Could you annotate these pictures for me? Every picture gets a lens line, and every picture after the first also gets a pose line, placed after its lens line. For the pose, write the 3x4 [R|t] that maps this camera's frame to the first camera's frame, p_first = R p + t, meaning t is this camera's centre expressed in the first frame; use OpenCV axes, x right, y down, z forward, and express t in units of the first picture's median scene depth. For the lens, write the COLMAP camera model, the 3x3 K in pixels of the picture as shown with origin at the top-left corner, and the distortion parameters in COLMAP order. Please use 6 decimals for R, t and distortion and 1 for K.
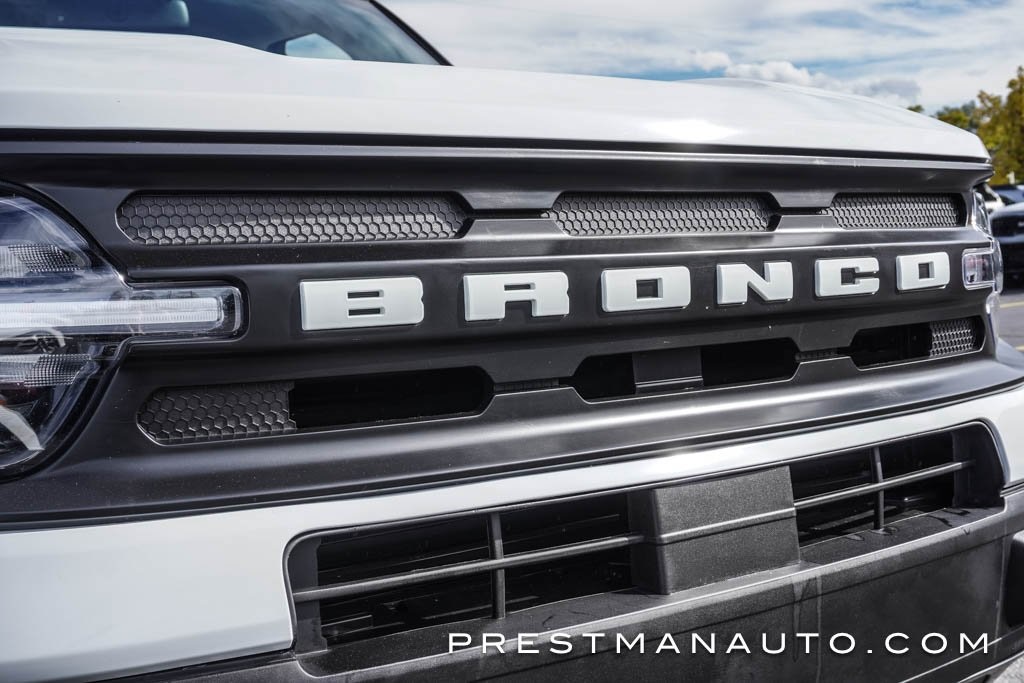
lens RADIAL K [[1177.6, 0, 511.2], [0, 1177.6, 342.7], [0, 0, 1]] dist [-0.040789, 0.000000]
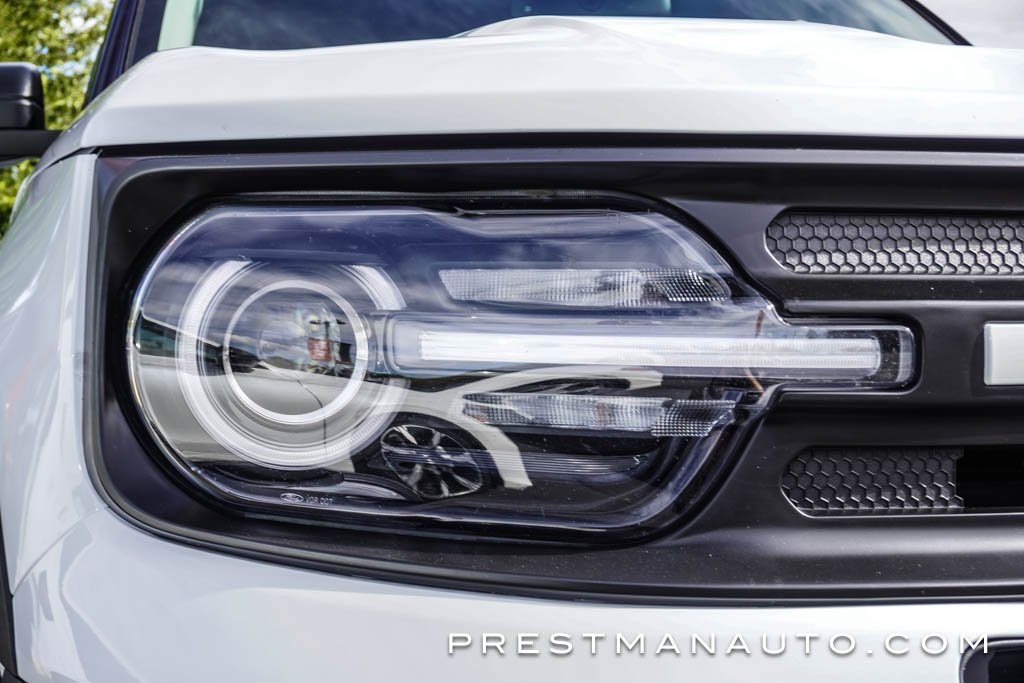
lens RADIAL K [[1538.9, 0, 515.6], [0, 1538.9, 343.0], [0, 0, 1]] dist [0.049273, 0.000000]
pose [[0.963162, 0.038484, -0.266156, -0.201781], [-0.049336, 0.998196, -0.034204, 0.012702], [0.264359, 0.046075, 0.963323, -0.094208]]
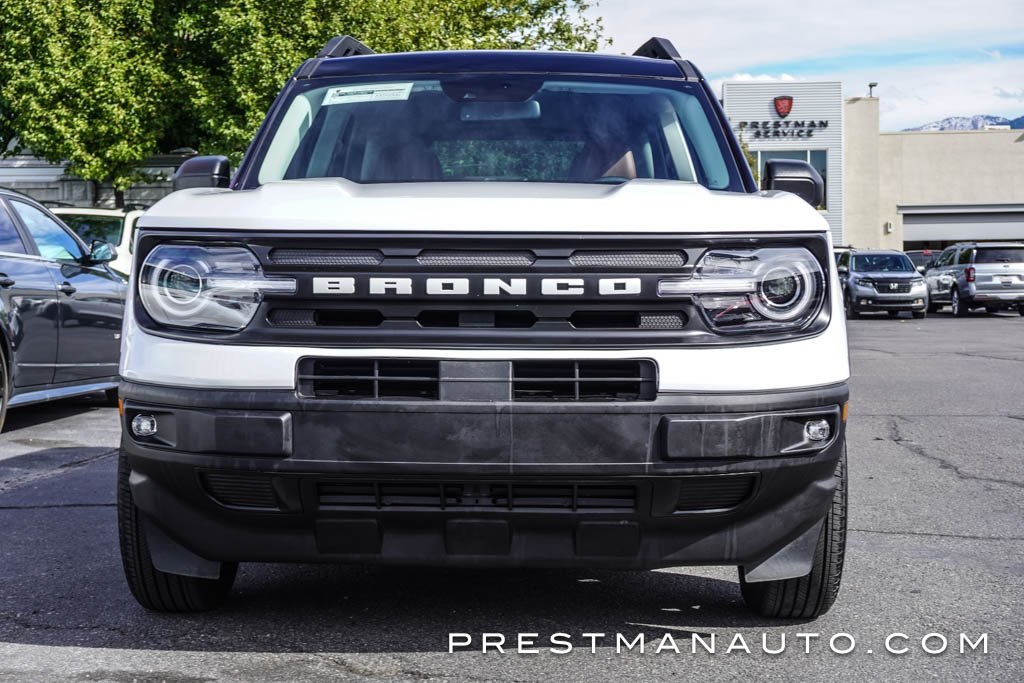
lens RADIAL K [[1641.4, 0, 511.5], [0, 1641.4, 340.2], [0, 0, 1]] dist [-0.025832, 0.000000]
pose [[0.822999, 0.070984, -0.563591, 2.689270], [-0.072586, 0.997170, 0.019597, -0.009445], [0.563387, 0.024781, 0.825822, -2.283567]]
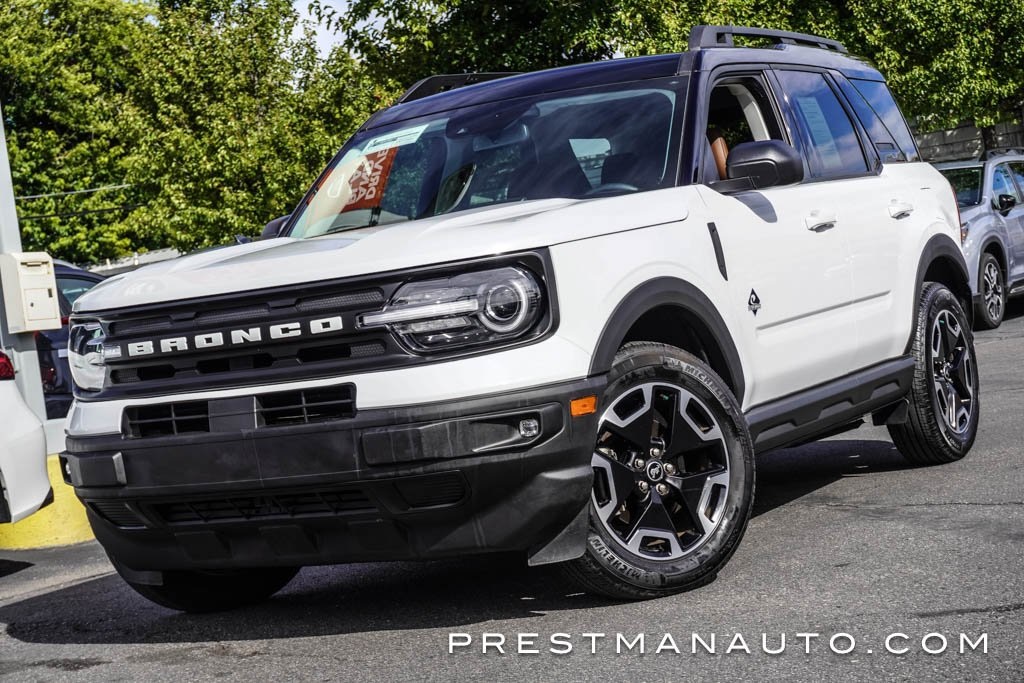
lens RADIAL K [[2065.7, 0, 511.6], [0, 2065.7, 340.6], [0, 0, 1]] dist [0.093921, 0.000000]
pose [[0.449566, 0.010024, -0.893191, 6.531624], [0.057627, 0.997529, 0.040200, -0.264329], [0.891386, -0.069544, 0.447878, -0.969928]]
